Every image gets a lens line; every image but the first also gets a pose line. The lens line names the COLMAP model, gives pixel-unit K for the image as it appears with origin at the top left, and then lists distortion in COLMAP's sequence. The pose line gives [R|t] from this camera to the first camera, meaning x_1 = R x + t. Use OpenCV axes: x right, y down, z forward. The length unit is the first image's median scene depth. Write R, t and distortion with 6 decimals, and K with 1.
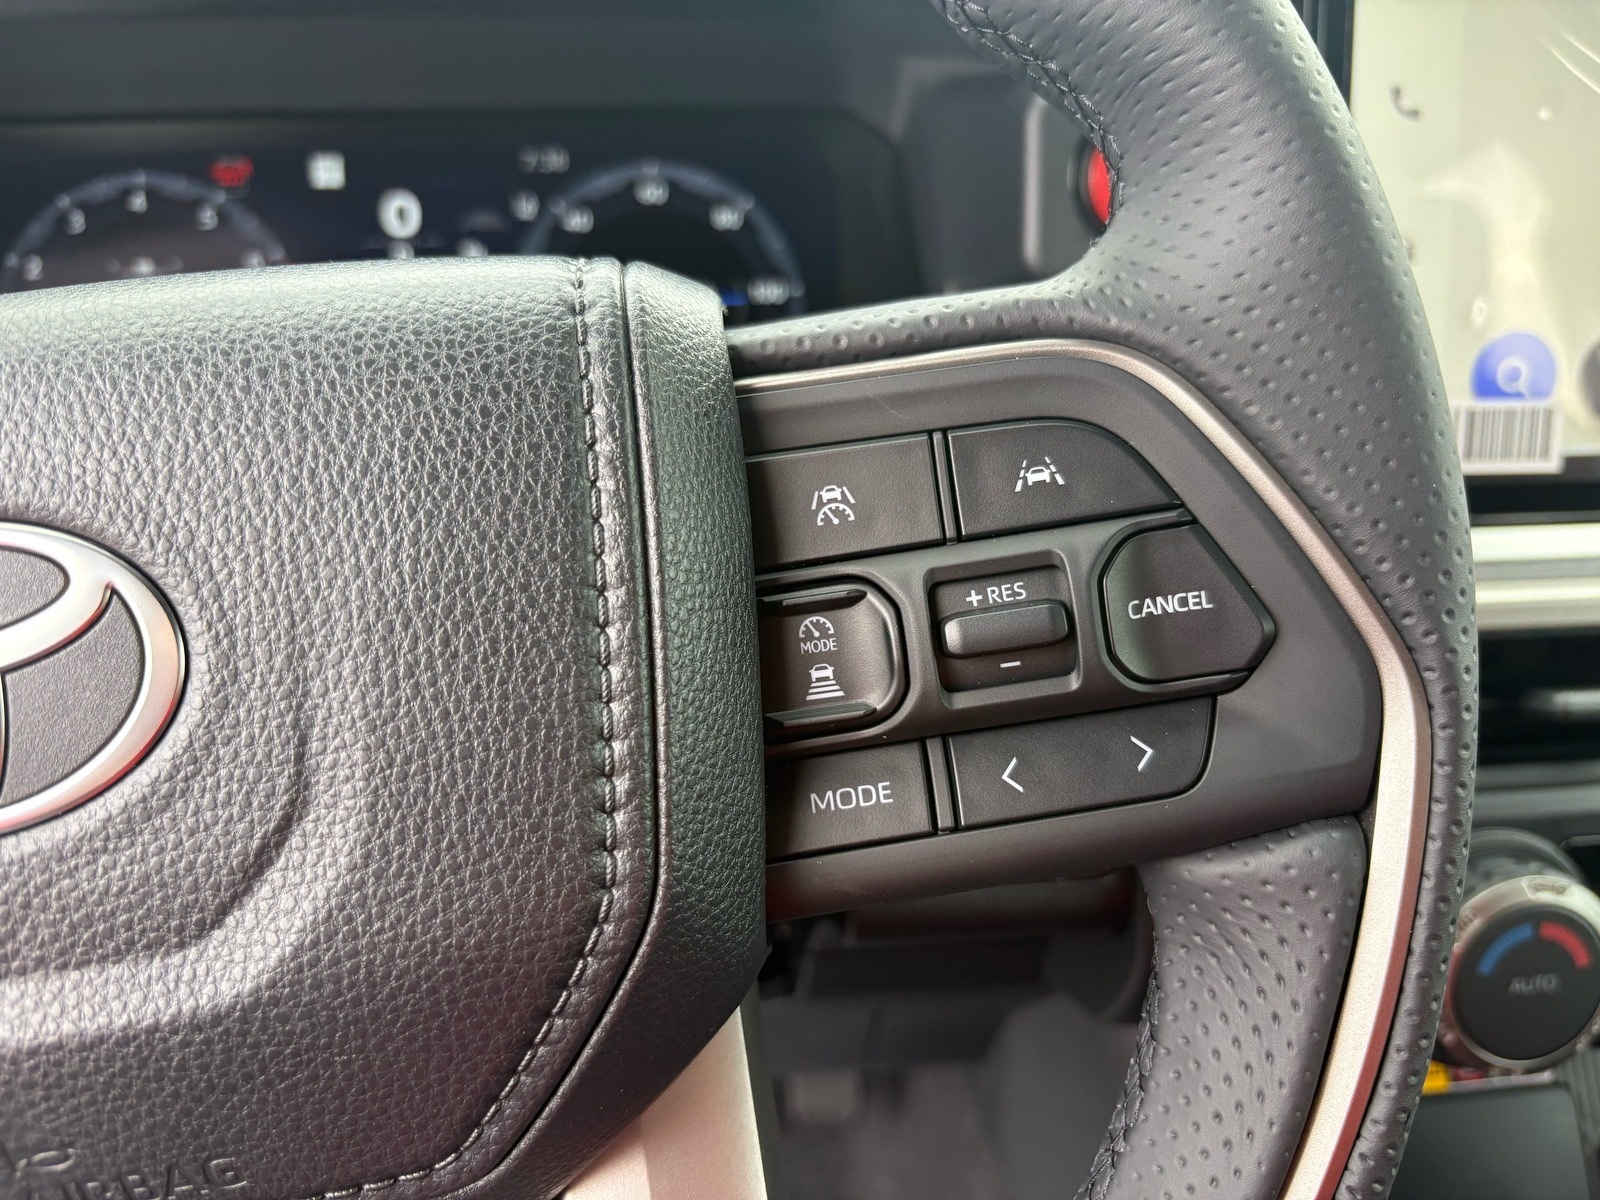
lens RADIAL K [[1224.3, 0, 807.9], [0, 1224.3, 608.3], [0, 0, 1]] dist [0.048183, -0.055345]
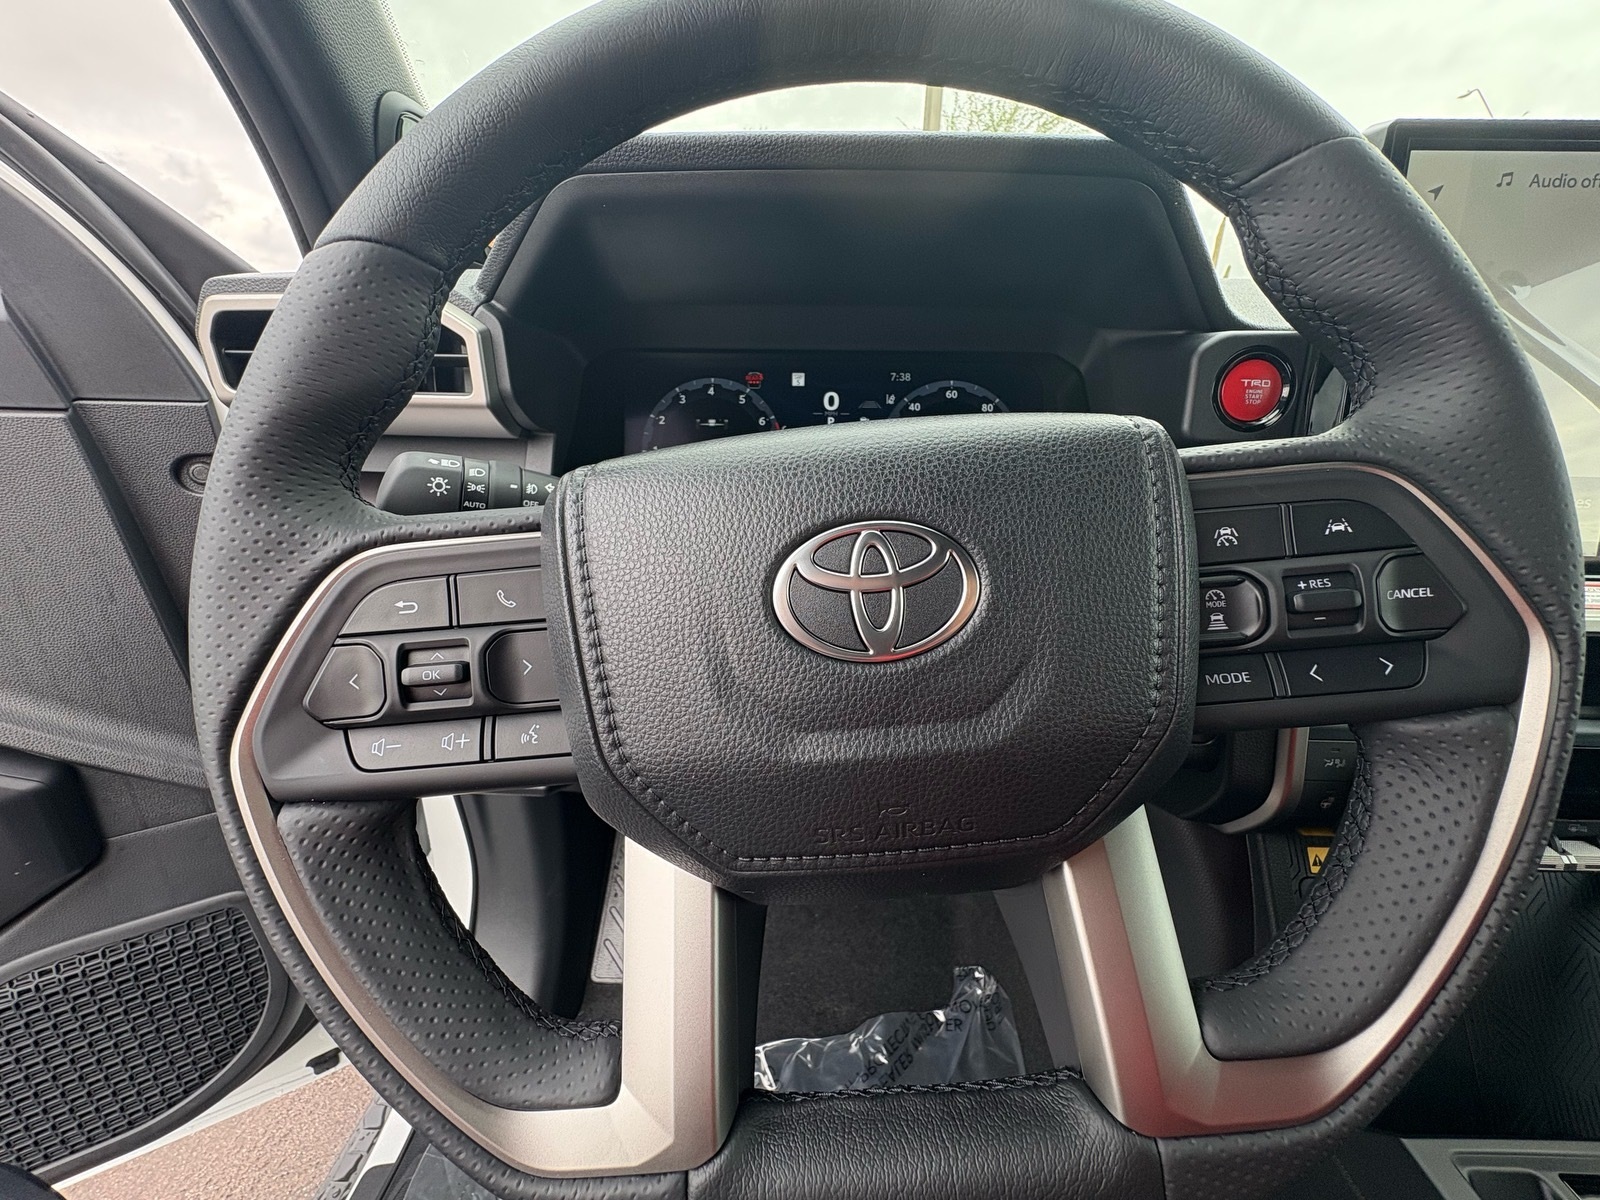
lens RADIAL K [[622.9, 0, 802.7], [0, 622.9, 589.7], [0, 0, 1]] dist [0.011316, 0.004768]
pose [[0.994949, 0.059168, -0.081096, -0.614059], [-0.061777, 0.997637, -0.030058, 0.083382], [0.079126, 0.034916, 0.996253, -0.116916]]
